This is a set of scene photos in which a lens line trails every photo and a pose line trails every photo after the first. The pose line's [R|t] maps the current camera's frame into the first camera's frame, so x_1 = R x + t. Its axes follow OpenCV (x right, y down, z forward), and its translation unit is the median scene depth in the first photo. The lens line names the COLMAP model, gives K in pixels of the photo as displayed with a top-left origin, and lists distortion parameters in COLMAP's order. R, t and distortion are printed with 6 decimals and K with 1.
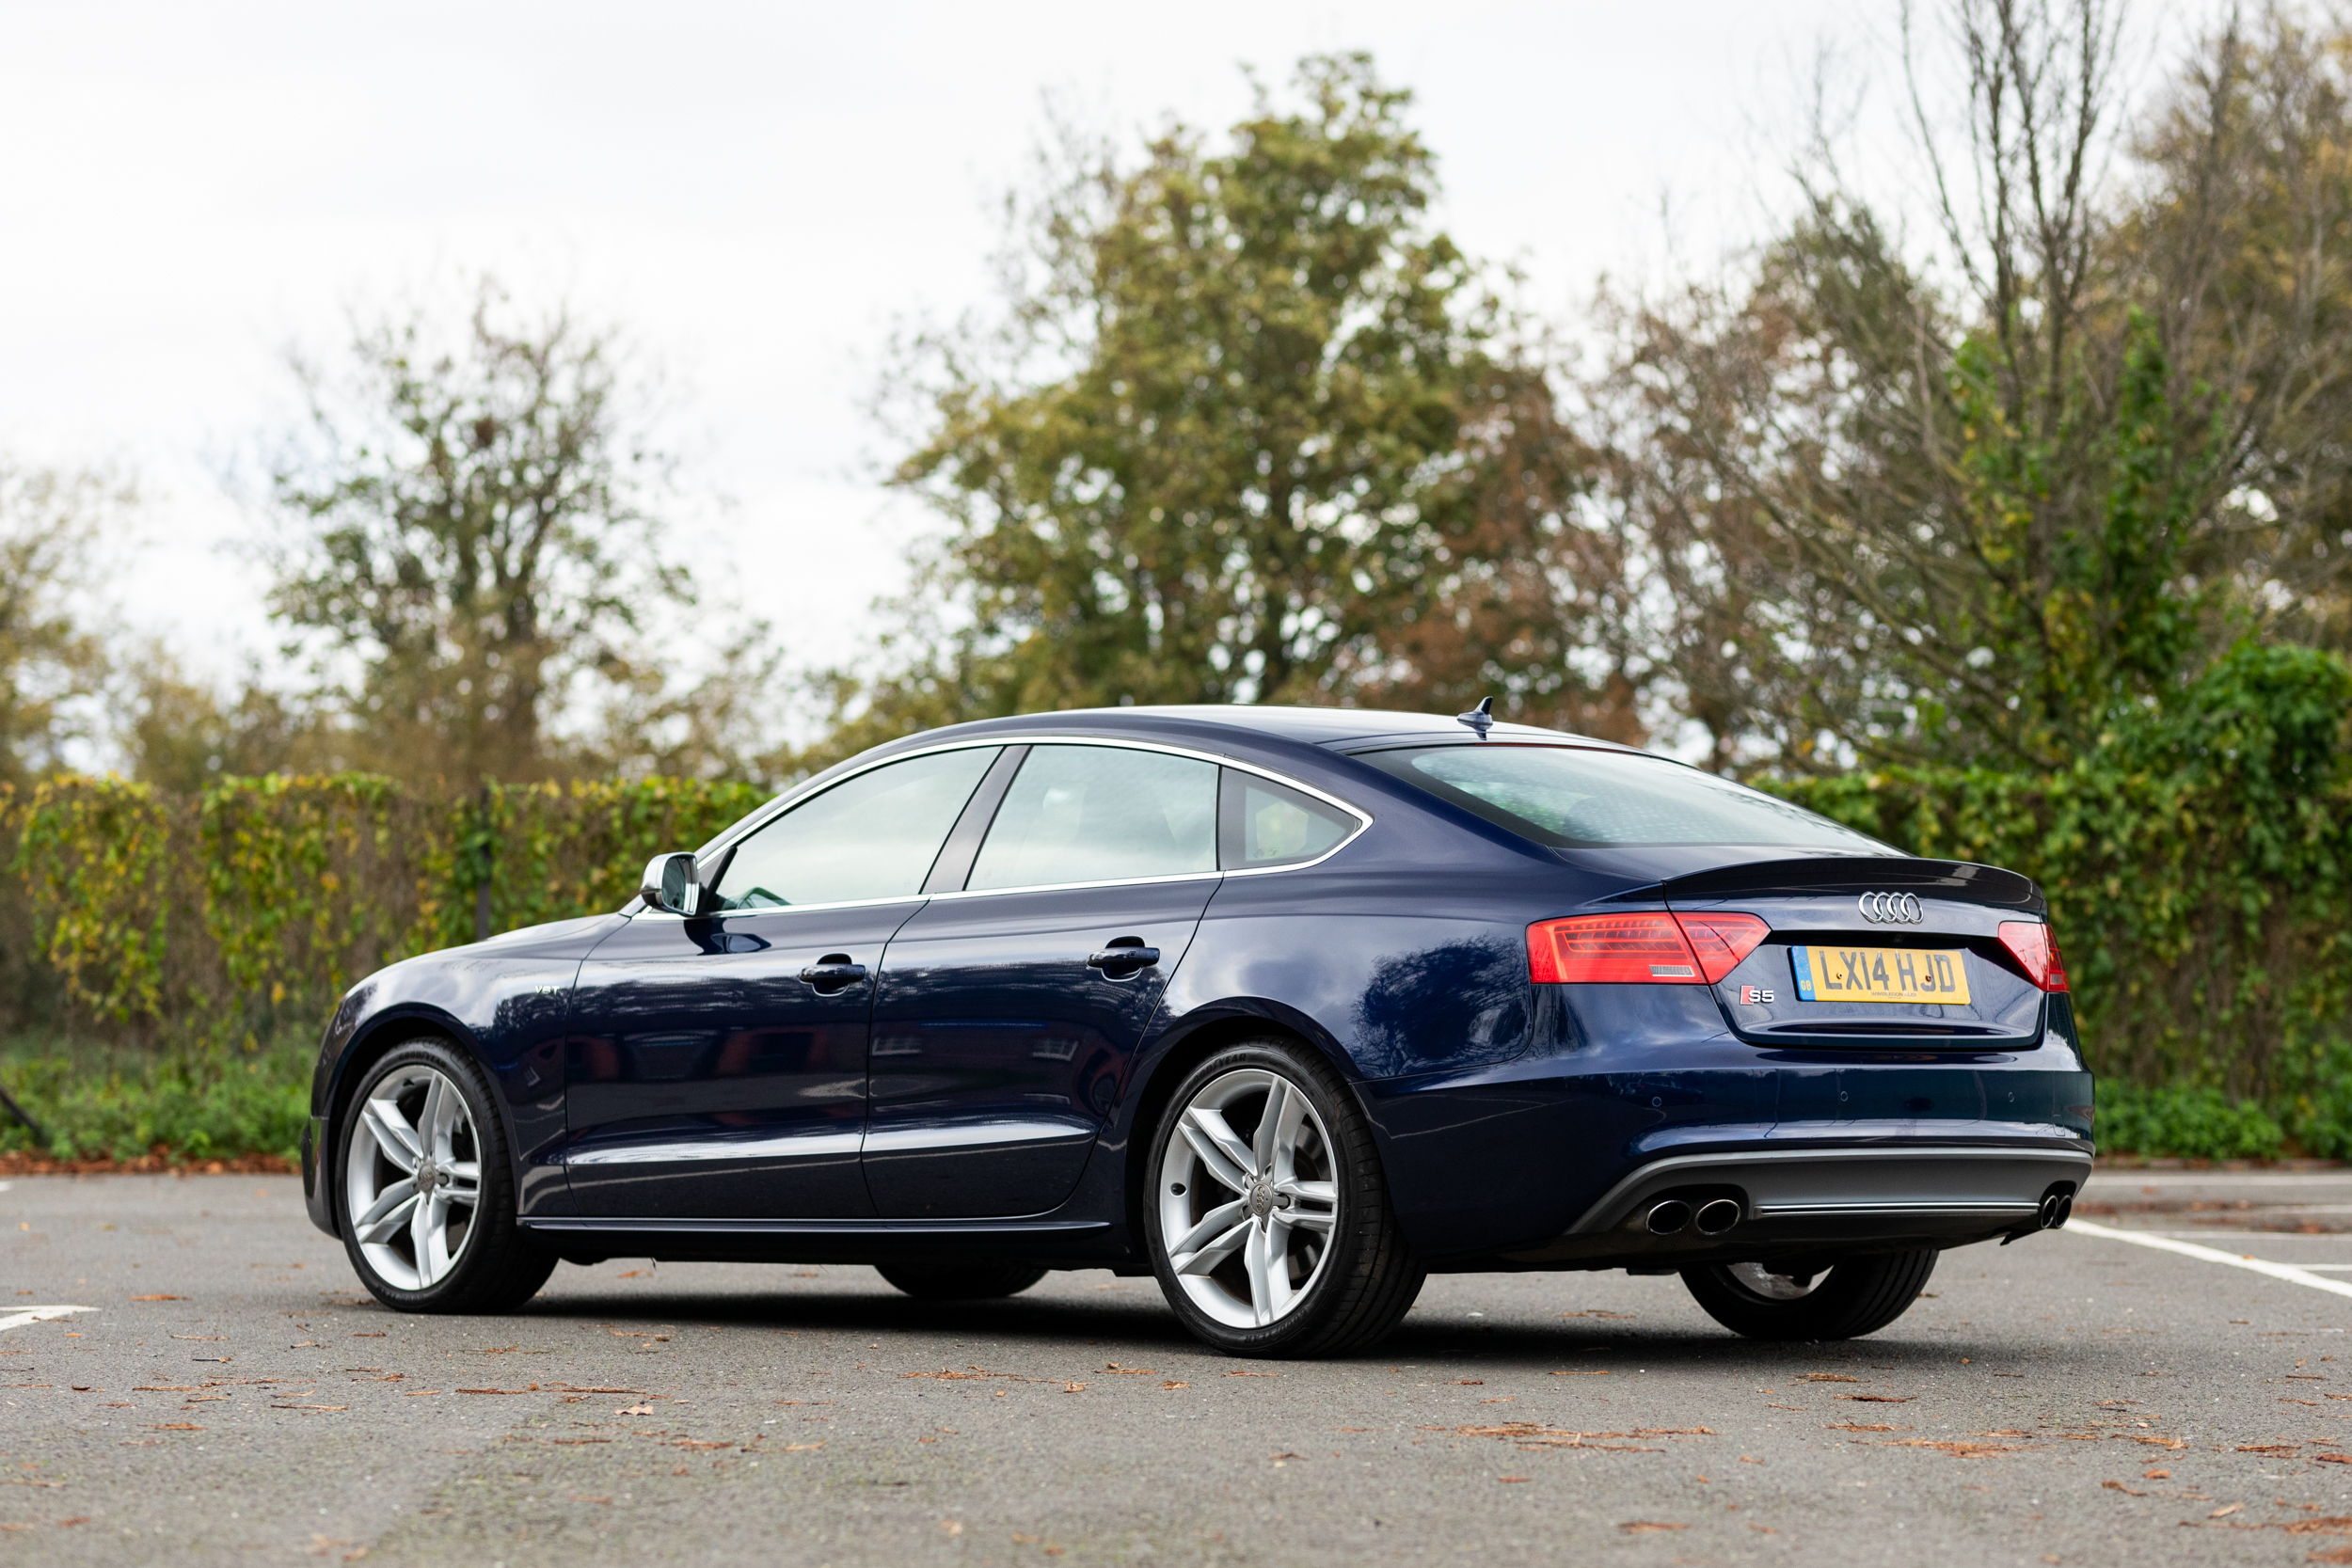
lens RADIAL K [[6209.0, 0, 1220.8], [0, 6209.0, 682.4], [0, 0, 1]] dist [-0.010256, -0.064793]
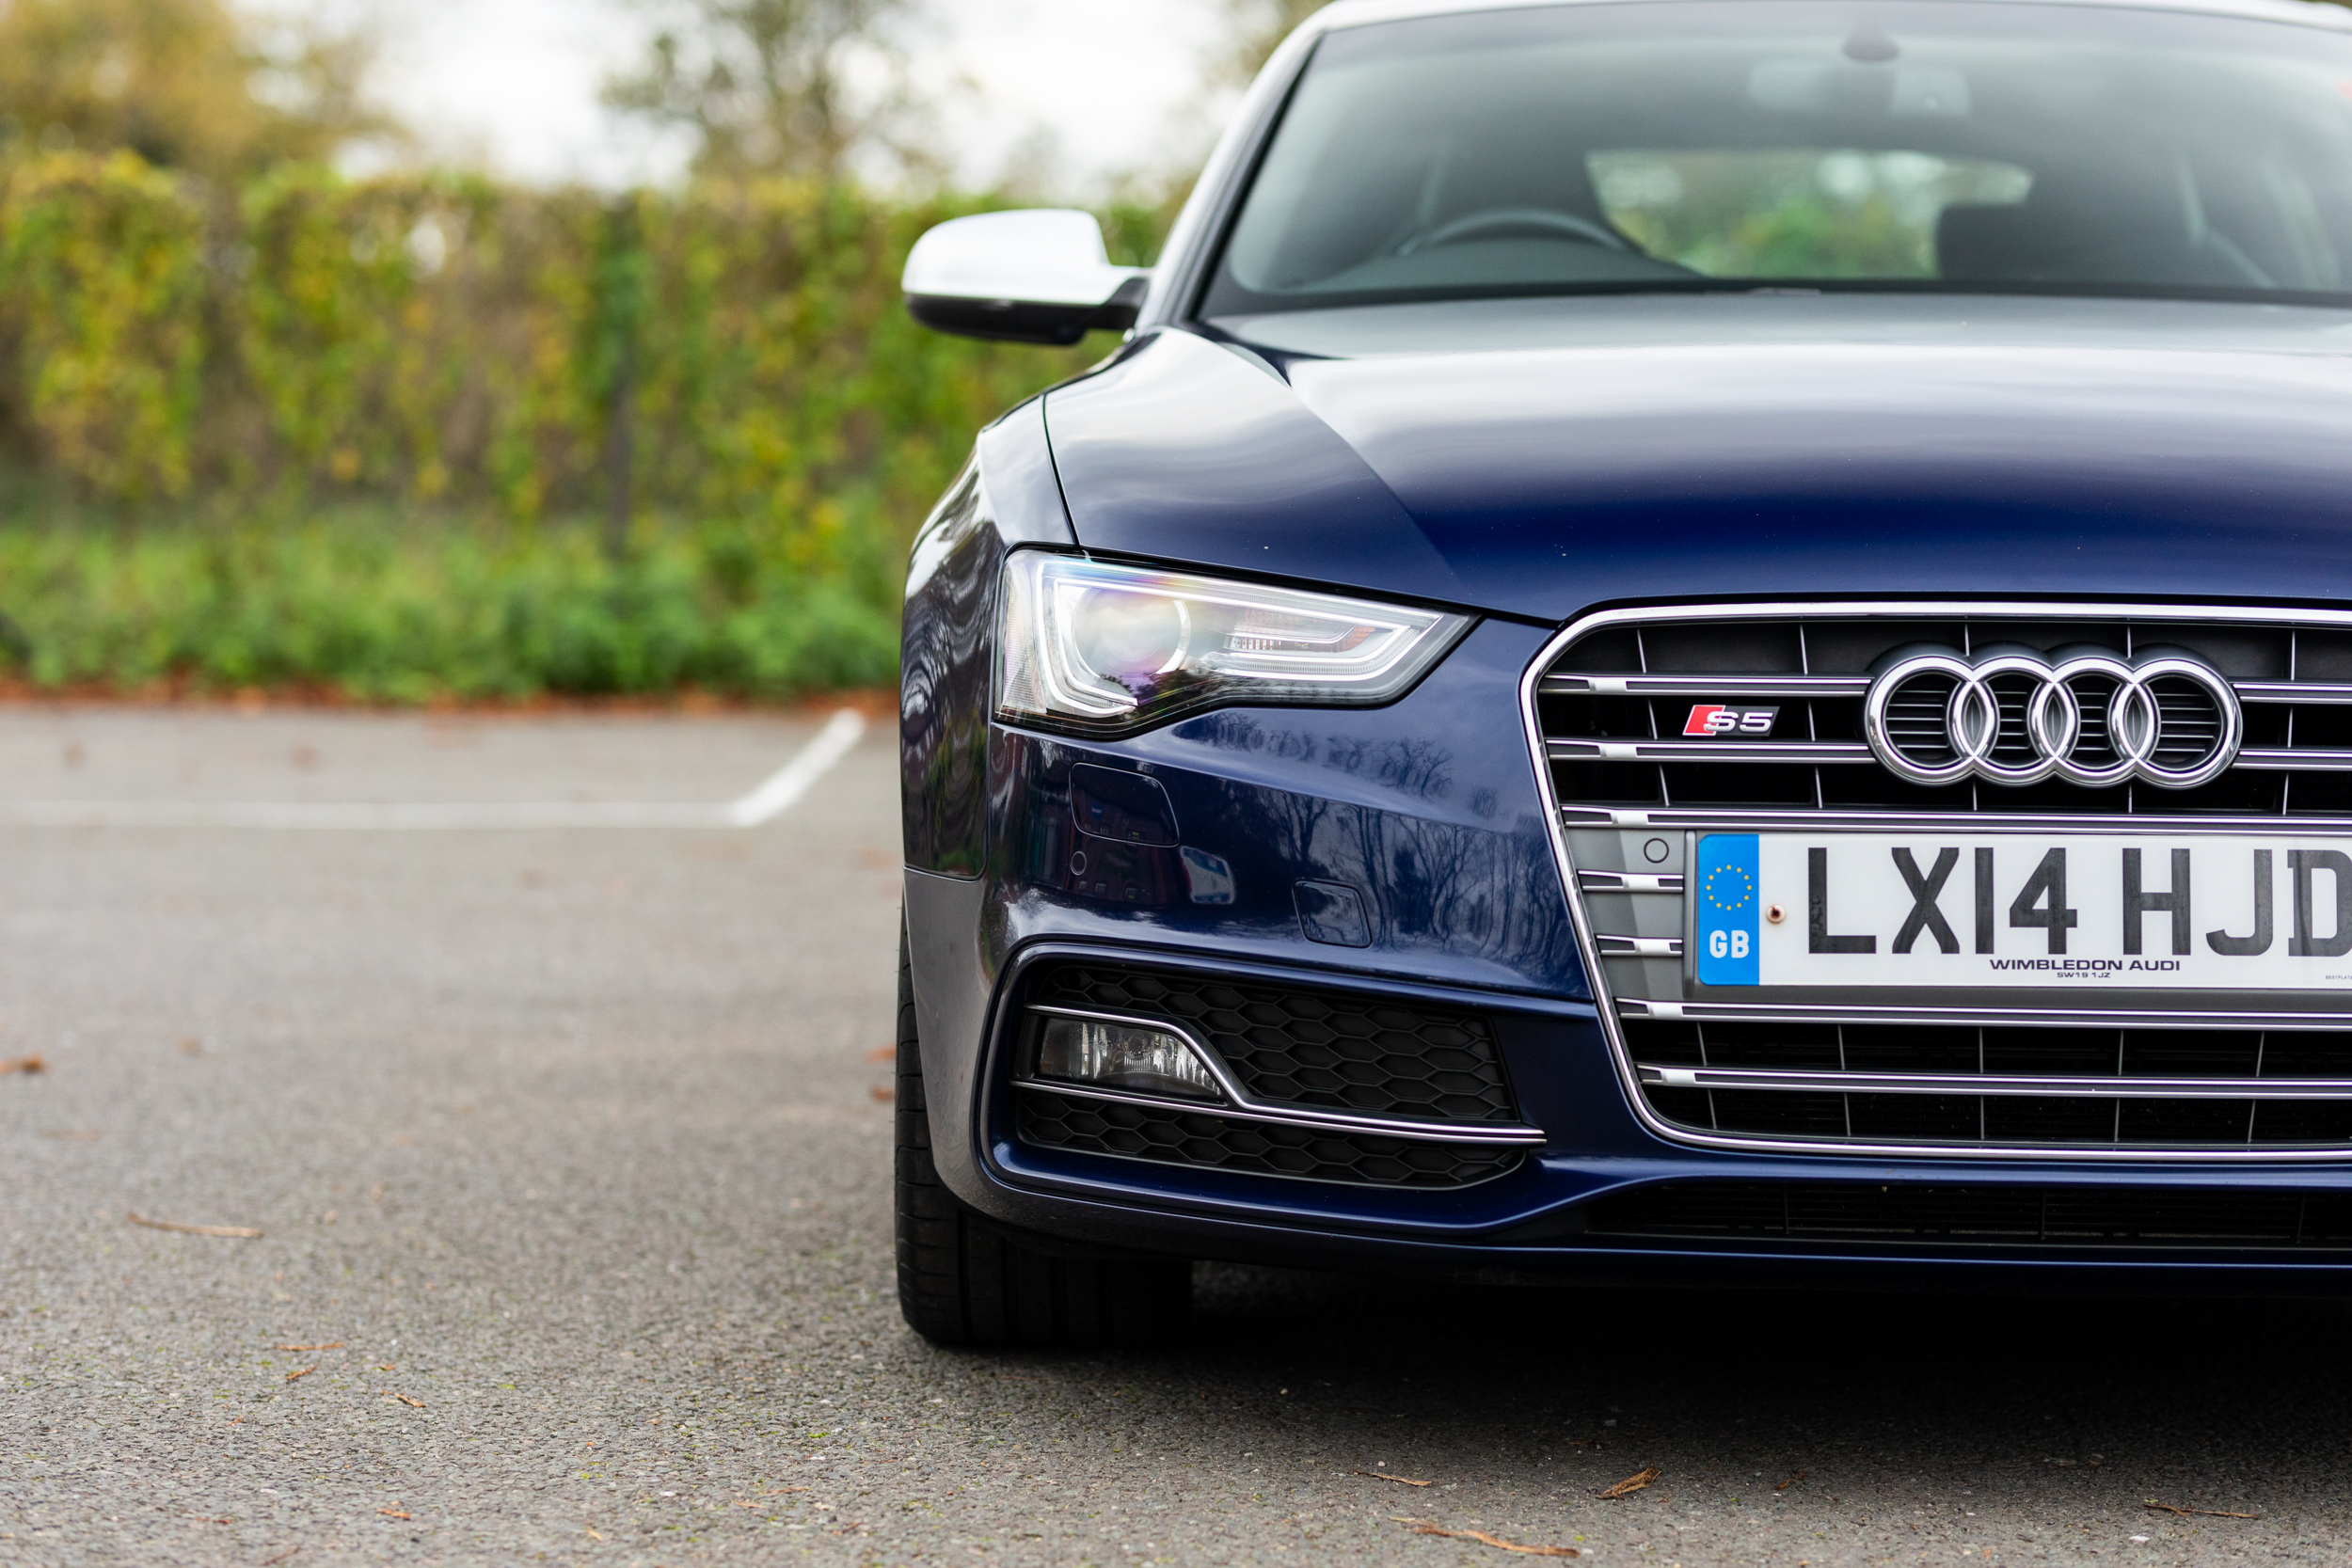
lens RADIAL K [[5493.2, 0, 1182.5], [0, 5493.2, 785.1], [0, 0, 1]] dist [0.004166, 0.011247]
pose [[0.998604, 0.018923, -0.049313, -0.019976], [-0.013568, 0.994193, 0.106751, 0.017003], [0.051047, -0.105933, 0.993062, 0.352056]]
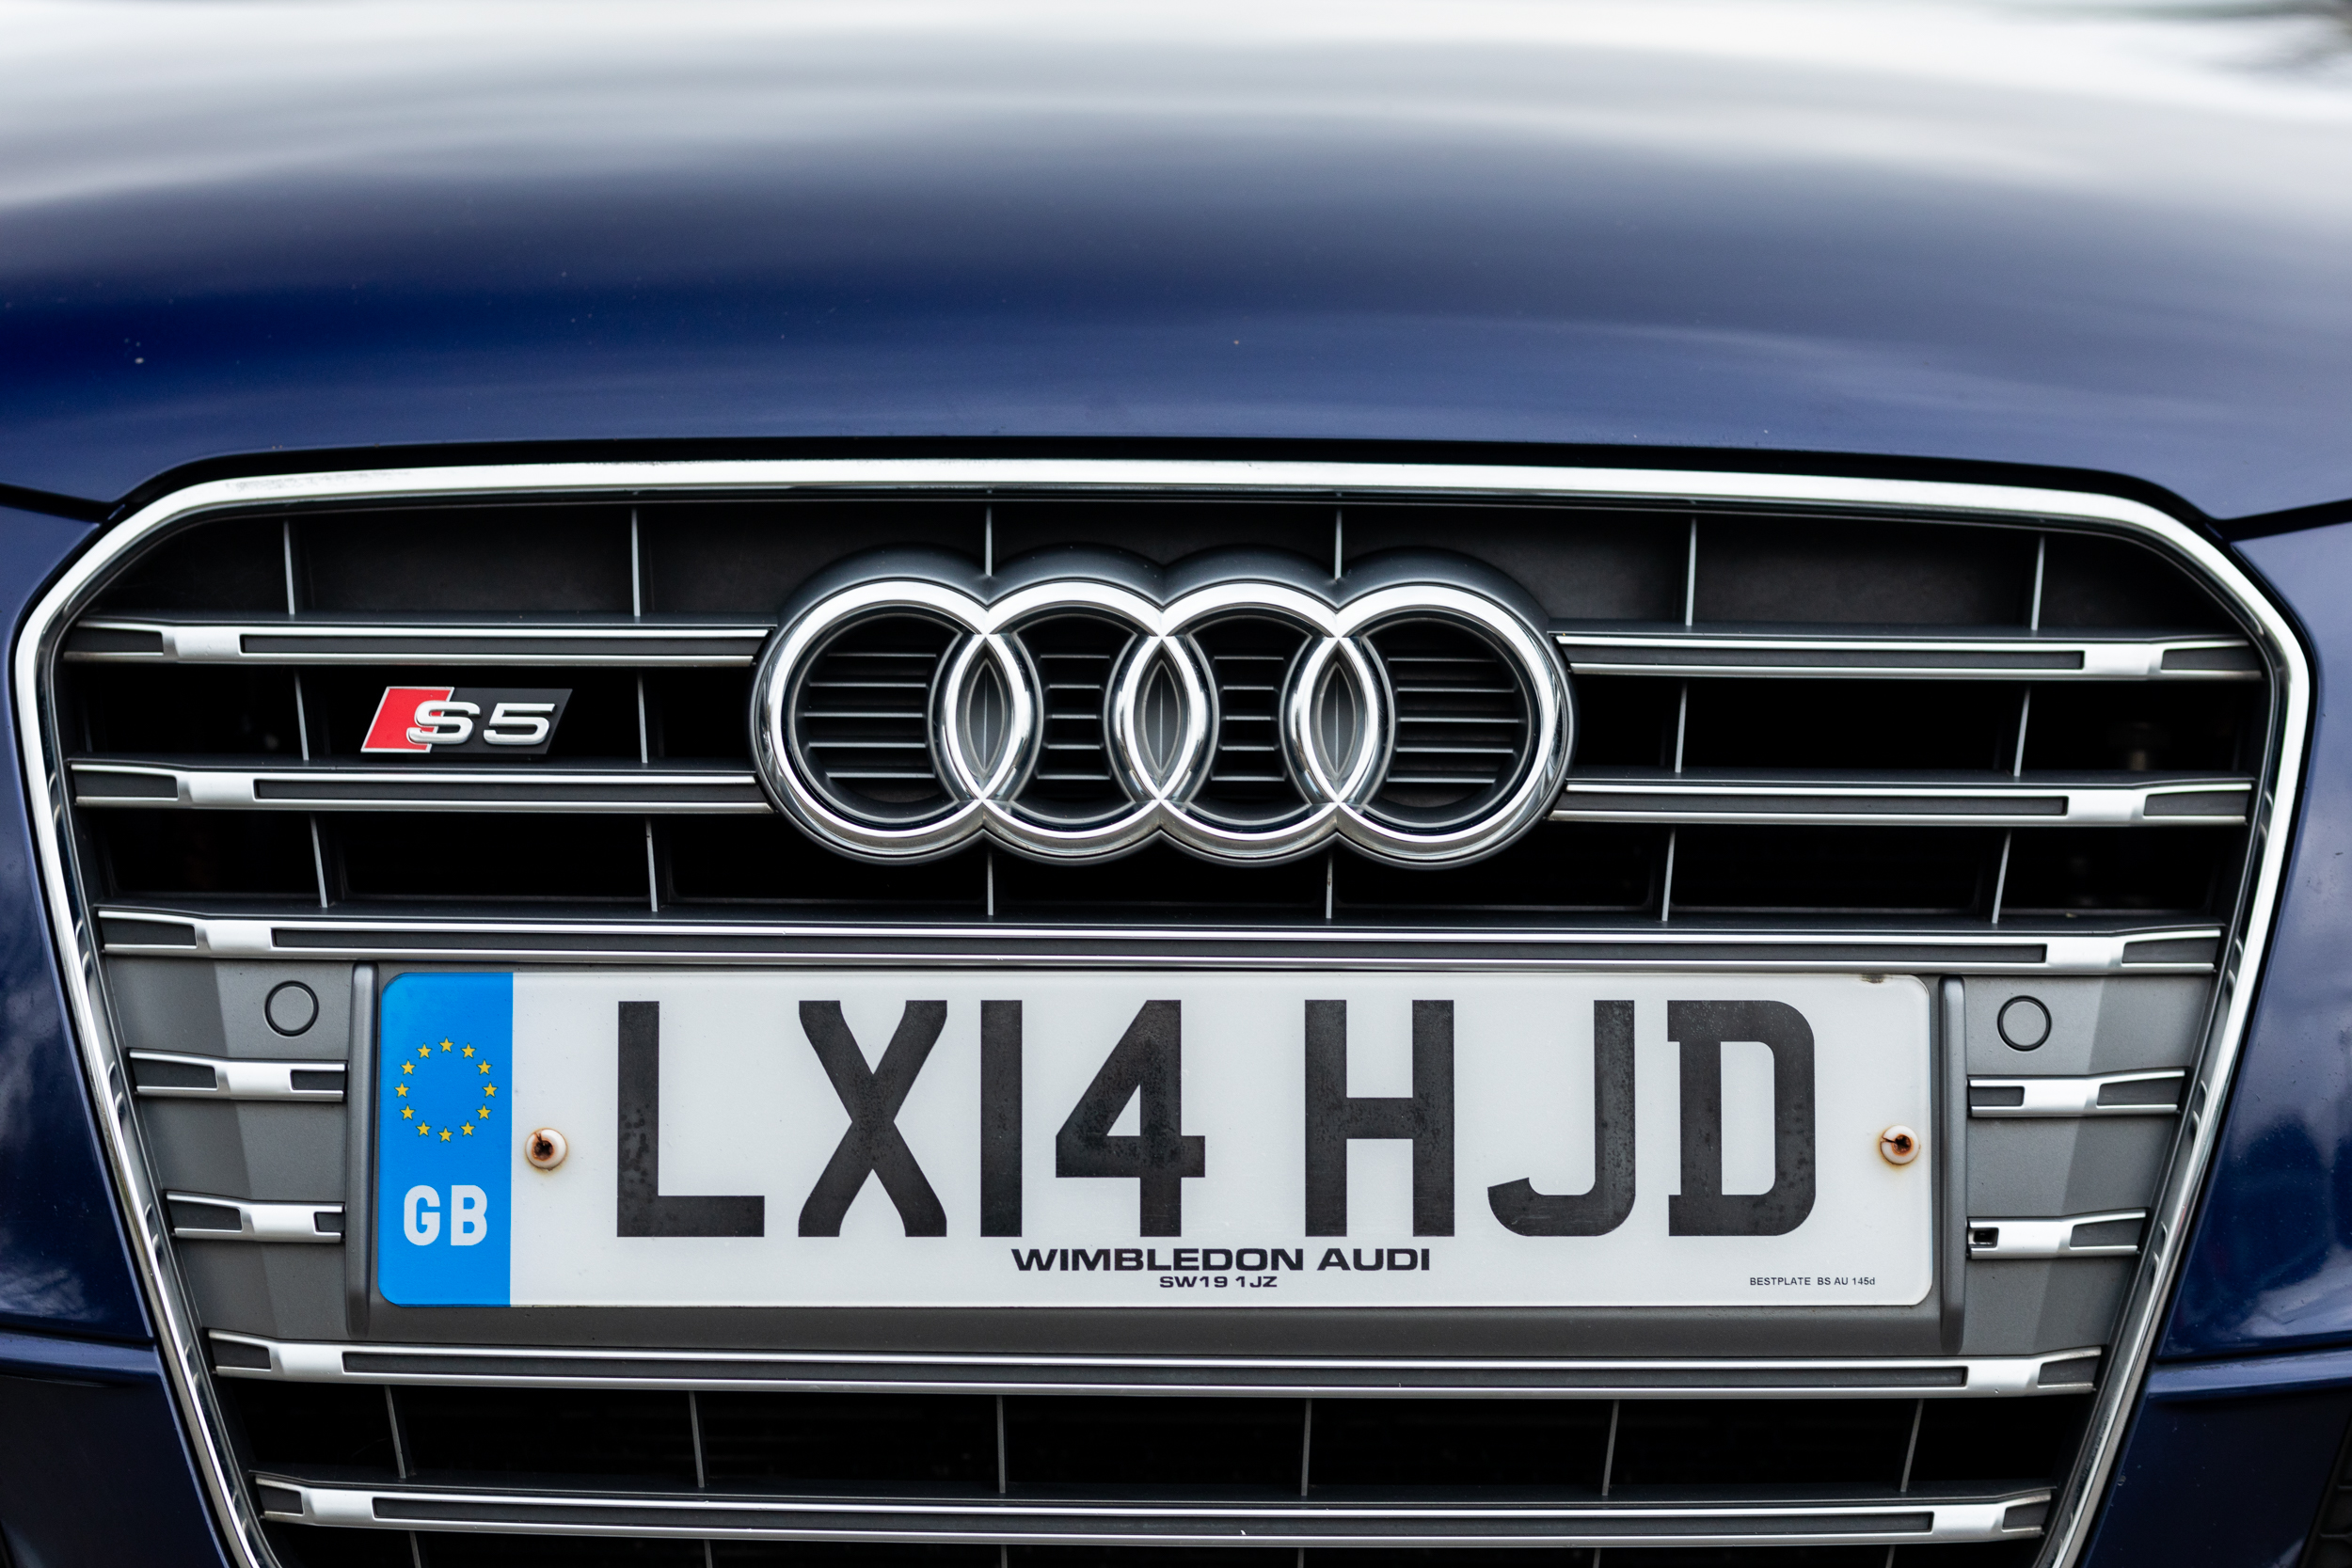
lens RADIAL K [[5808.5, 0, 1172.2], [0, 5808.5, 742.9], [0, 0, 1]] dist [-0.005393, 0.210390]
pose [[0.999866, 0.014277, -0.008058, -0.004065], [-0.013235, 0.993029, 0.117121, 0.022395], [0.009674, -0.116998, 0.993085, 0.425389]]
